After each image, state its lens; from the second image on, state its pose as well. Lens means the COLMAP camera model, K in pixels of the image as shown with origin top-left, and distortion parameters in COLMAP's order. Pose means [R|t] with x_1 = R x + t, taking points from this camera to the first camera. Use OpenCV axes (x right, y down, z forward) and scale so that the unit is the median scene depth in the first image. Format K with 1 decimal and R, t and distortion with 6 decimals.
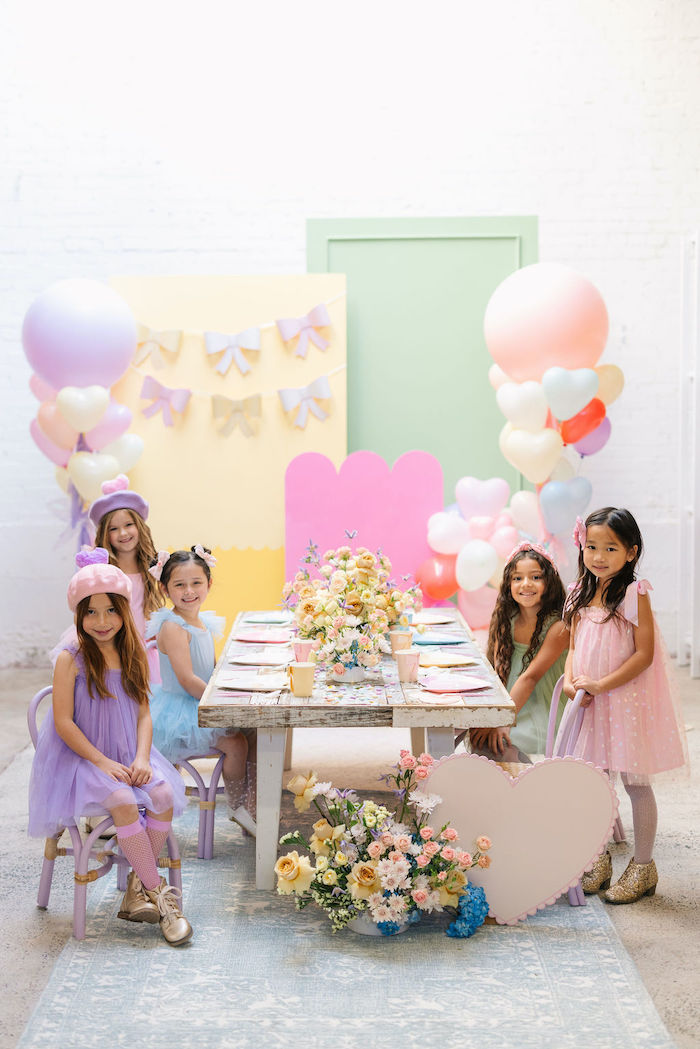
lens RADIAL K [[1507.7, 0, 350.0], [0, 1507.7, 524.5], [0, 0, 1]] dist [0.014740, -0.073415]
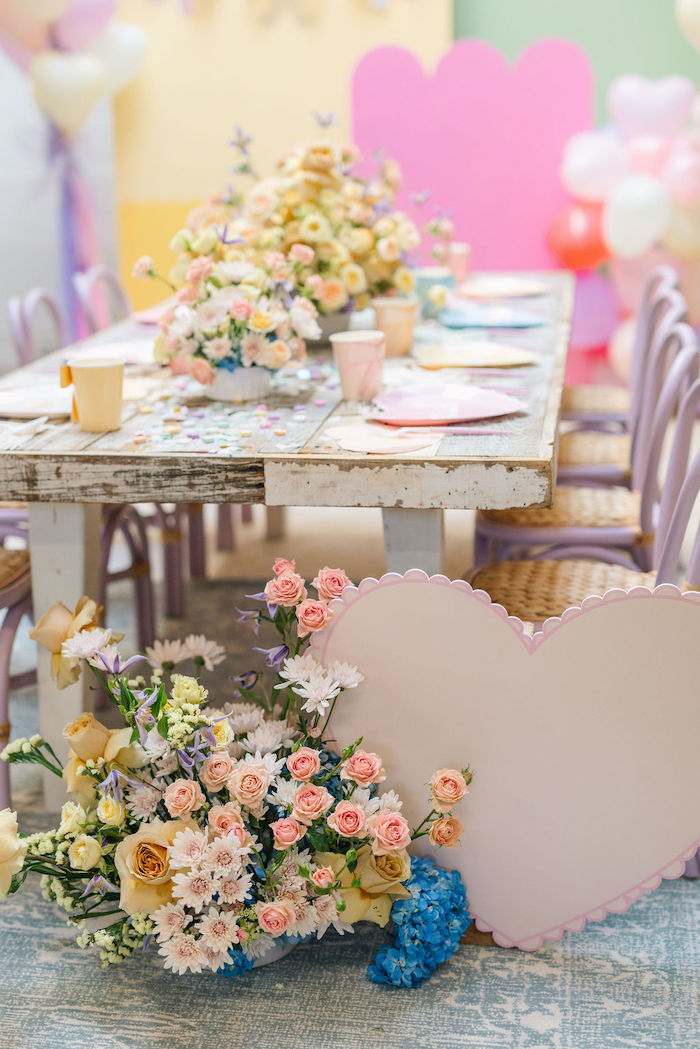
lens RADIAL K [[1570.6, 0, 350.0], [0, 1570.6, 524.5], [0, 0, 1]] dist [-0.004675, 0.028747]
pose [[0.988326, 0.020500, -0.150967, 0.113370], [0.008190, 0.982325, 0.187005, 0.051554], [0.152132, -0.186059, 0.970689, 0.525145]]
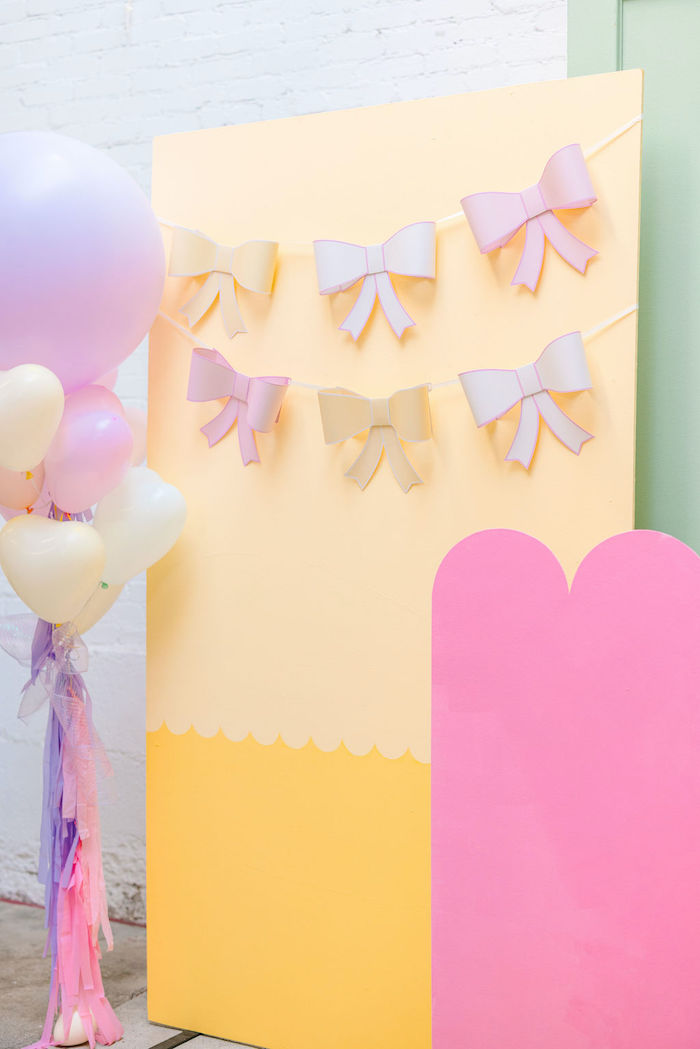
lens RADIAL K [[1507.7, 0, 350.0], [0, 1507.7, 524.5], [0, 0, 1]] dist [0.014740, -0.073415]
pose [[0.881697, 0.024924, -0.471157, 0.207941], [-0.046592, 0.998322, -0.034379, -0.060228], [0.469510, 0.052264, 0.881379, 1.140563]]
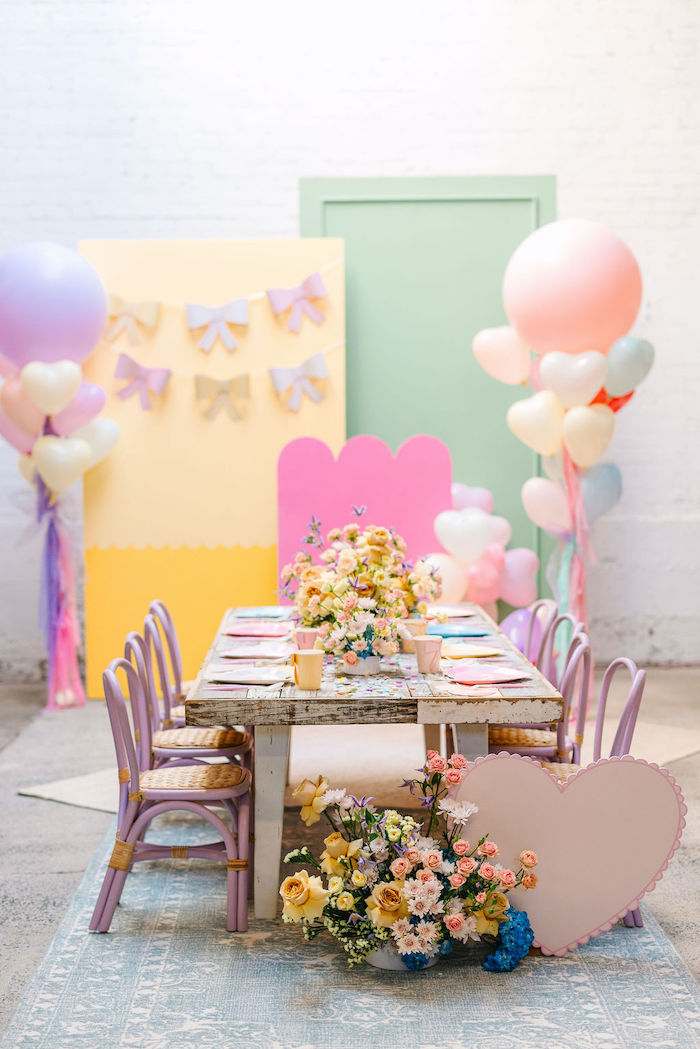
lens RADIAL K [[1563.7, 0, 378.3], [0, 1563.7, 571.9], [0, 0, 1]] dist [-0.003764, -0.003195]
pose [[0.999595, -0.005204, 0.027973, -0.016362], [0.004840, 0.999903, 0.013058, 0.035800], [-0.028038, -0.012917, 0.999523, 0.122035]]
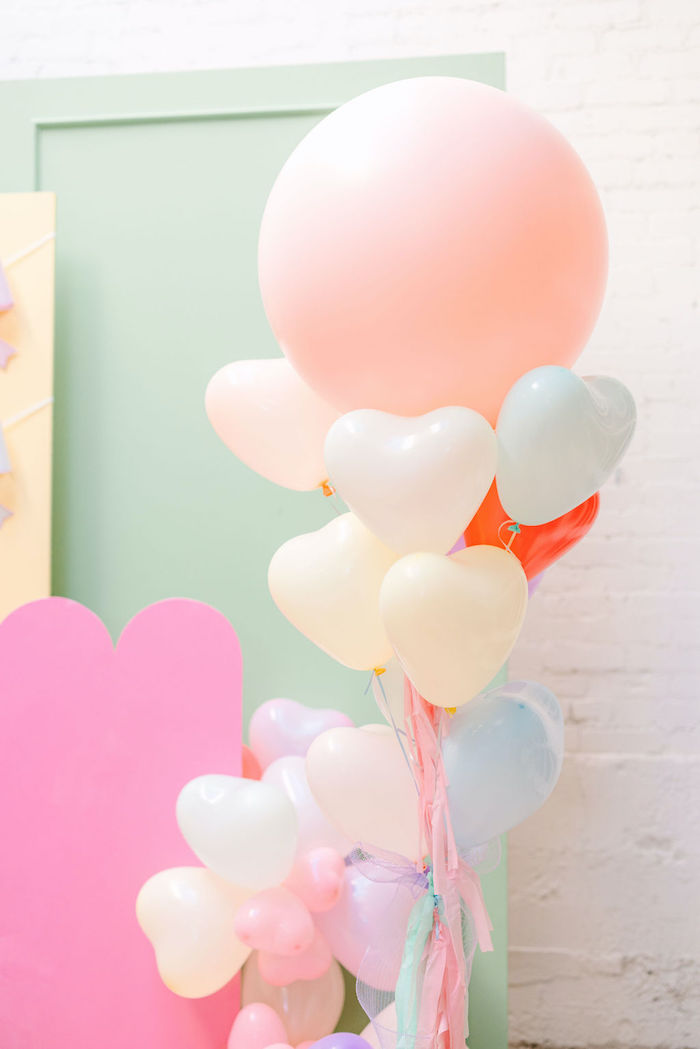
lens RADIAL K [[1640.3, 0, 350.0], [0, 1640.3, 524.5], [0, 0, 1]] dist [0.013244, 0.023274]
pose [[0.992228, 0.011335, -0.123916, 0.255959], [-0.022163, 0.996018, -0.086357, -0.055680], [0.122444, 0.088432, 0.988528, 0.986711]]
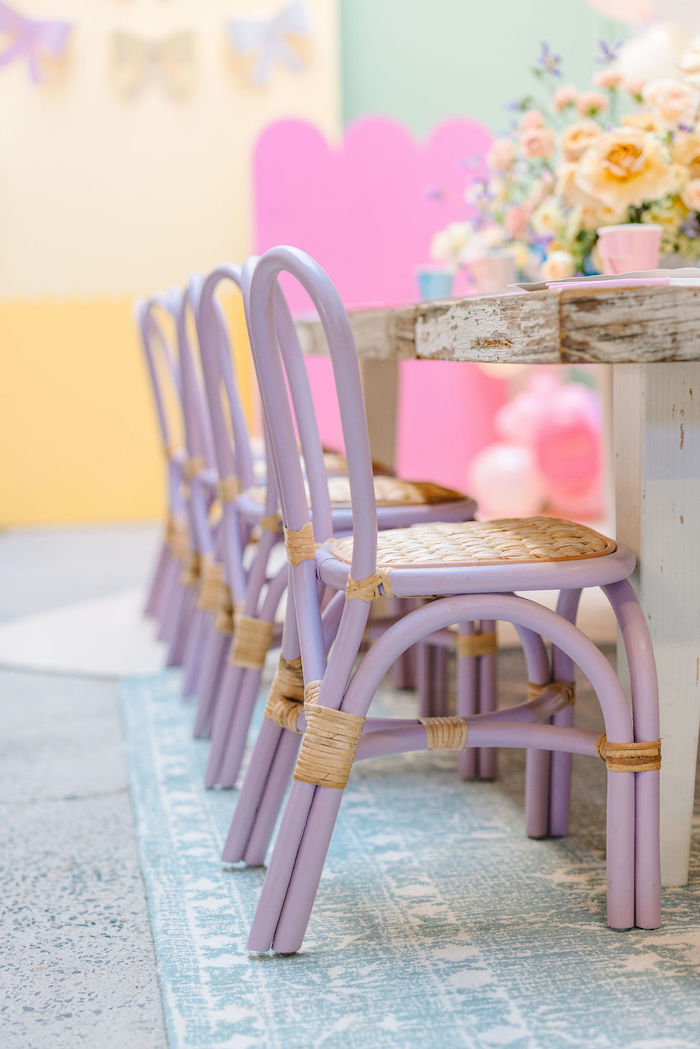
lens RADIAL K [[1588.5, 0, 350.0], [0, 1588.5, 524.5], [0, 0, 1]] dist [0.011505, 0.013162]
pose [[0.988803, -0.041904, 0.143220, -0.173568], [0.034167, 0.997843, 0.056057, 0.137301], [-0.145260, -0.050536, 0.988102, 0.656748]]
